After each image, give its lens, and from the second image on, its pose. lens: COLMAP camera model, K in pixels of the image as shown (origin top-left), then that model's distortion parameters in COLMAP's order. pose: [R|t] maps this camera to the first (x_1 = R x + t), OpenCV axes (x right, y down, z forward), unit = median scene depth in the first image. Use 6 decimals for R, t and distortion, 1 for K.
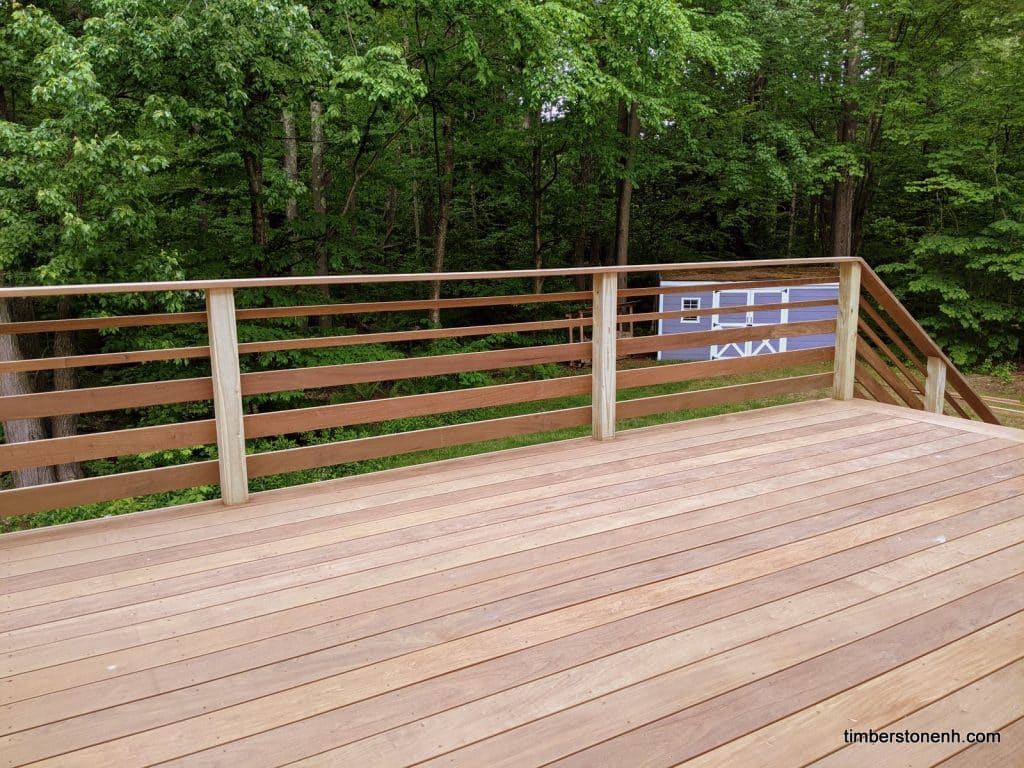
lens RADIAL K [[821.7, 0, 512.0], [0, 821.7, 384.0], [0, 0, 1]] dist [0.087608, -0.154766]
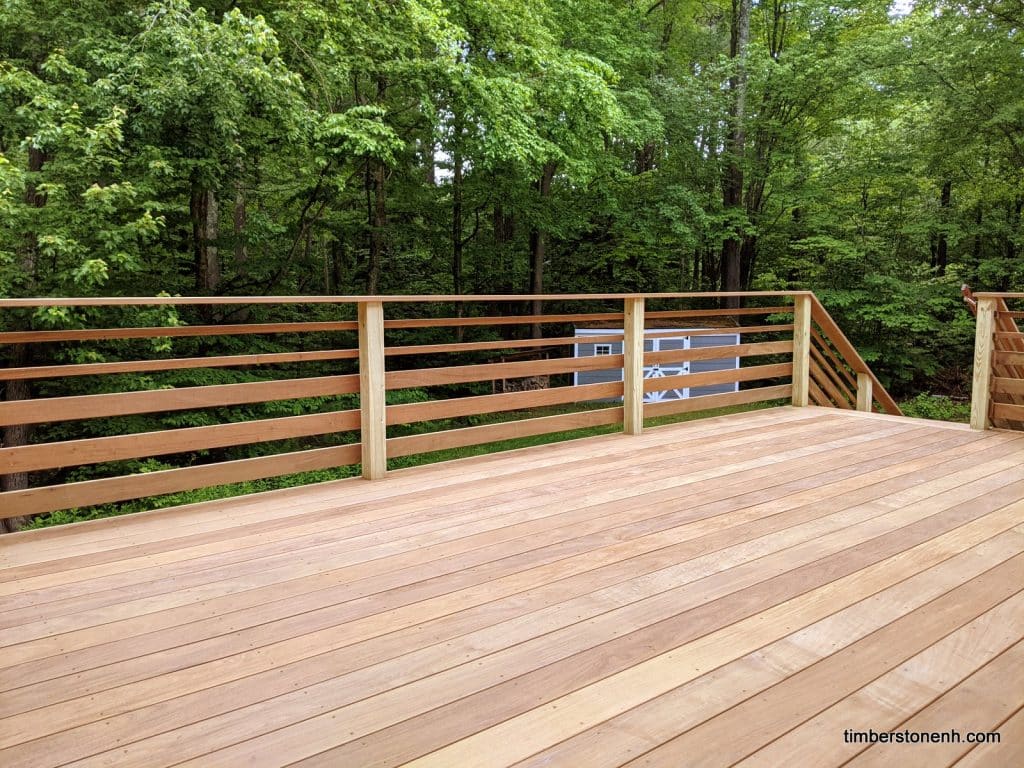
lens RADIAL K [[818.2, 0, 527.3], [0, 818.2, 389.1], [0, 0, 1]] dist [0.155904, -0.317560]
pose [[0.987844, -0.010875, 0.155069, -0.264156], [0.020081, 0.998119, -0.057920, 0.077064], [-0.154147, 0.060330, 0.986204, -0.211102]]
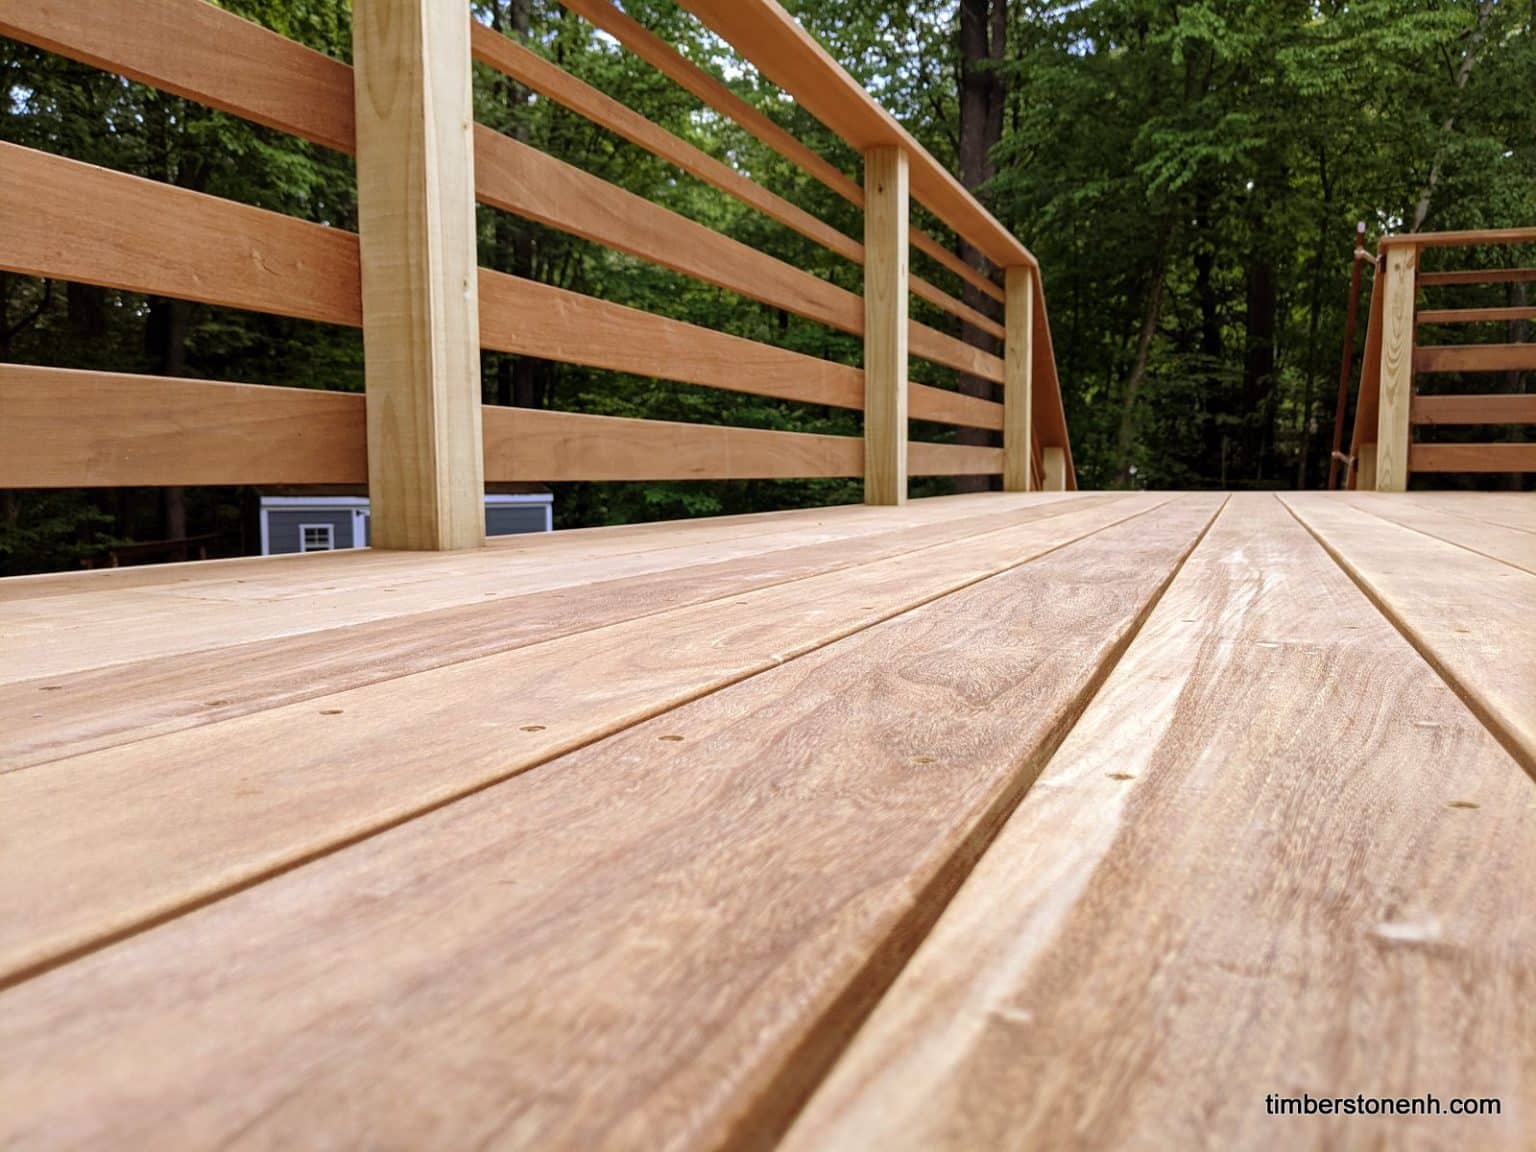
lens RADIAL K [[1246.2, 0, 766.9], [0, 1246.2, 583.4], [0, 0, 1]] dist [0.067608, -0.122456]
pose [[0.789333, -0.050505, 0.611885, -0.460375], [0.112153, 0.991703, -0.062822, 0.171335], [-0.603635, 0.118212, 0.788448, 0.519404]]
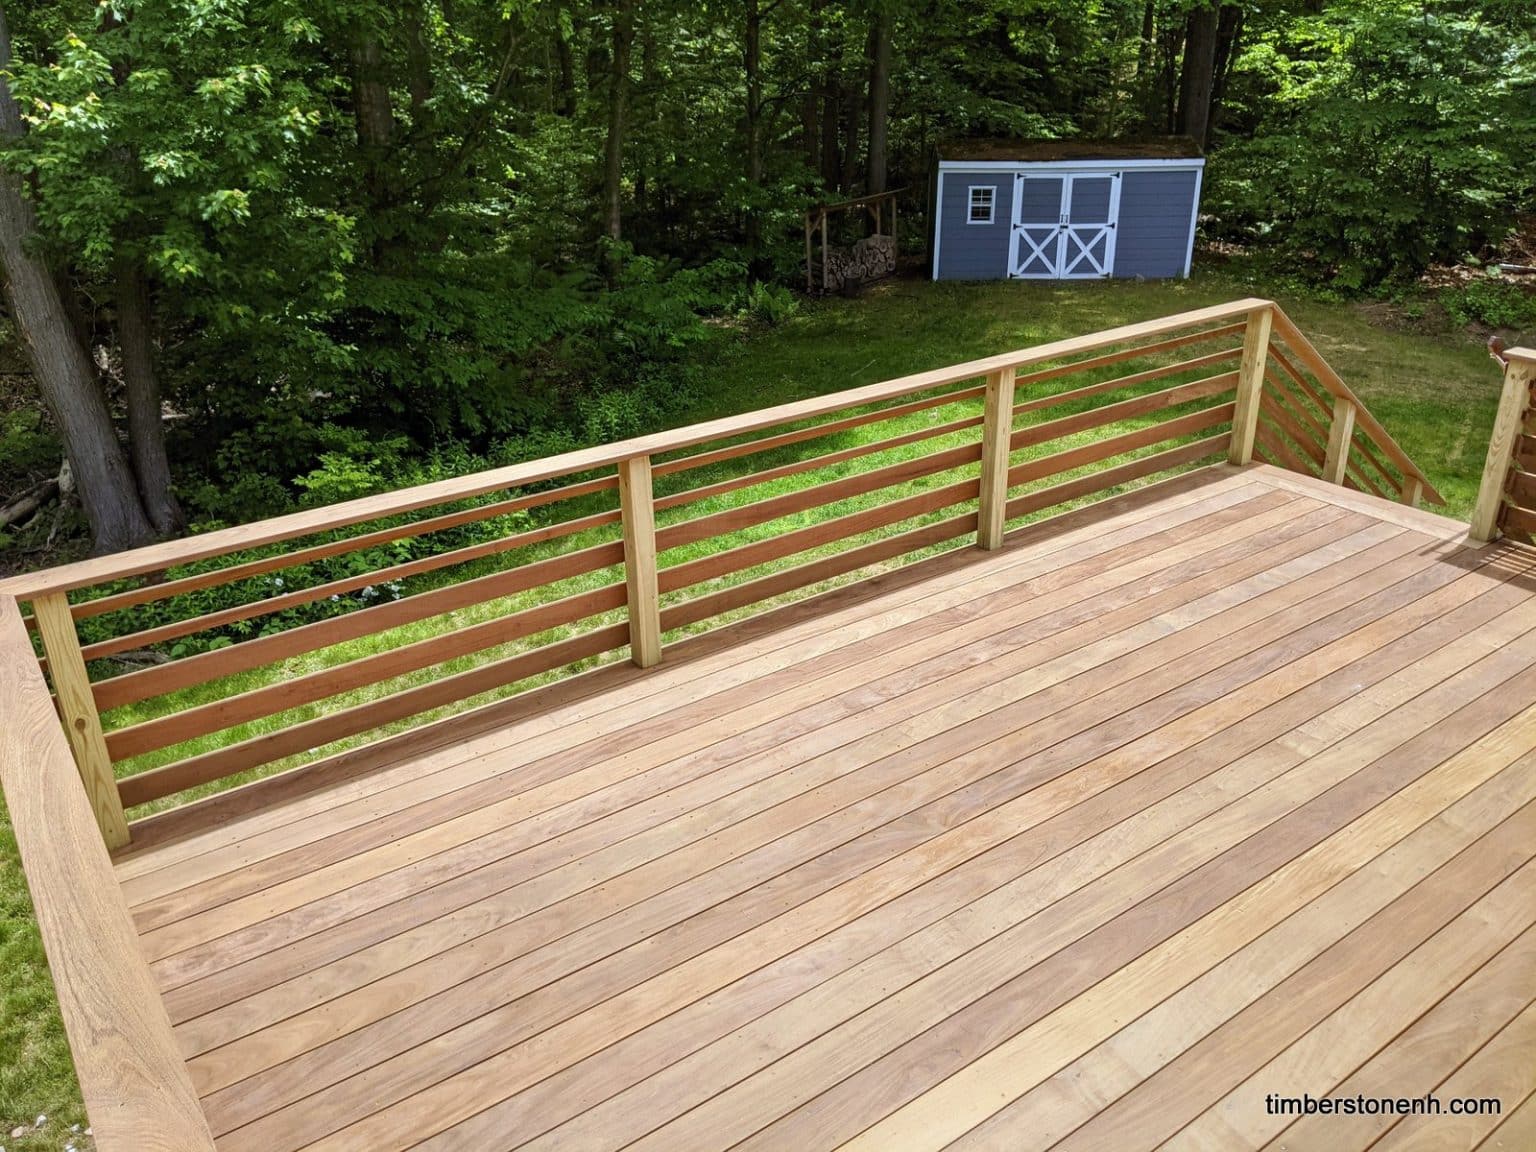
lens RADIAL K [[1232.5, 0, 768.0], [0, 1232.5, 576.0], [0, 0, 1]] dist [0.087608, -0.154766]
pose [[0.996651, -0.040198, 0.071213, -0.258075], [0.021494, 0.968994, 0.246148, -0.271327], [-0.078900, -0.243793, 0.966613, -0.333547]]
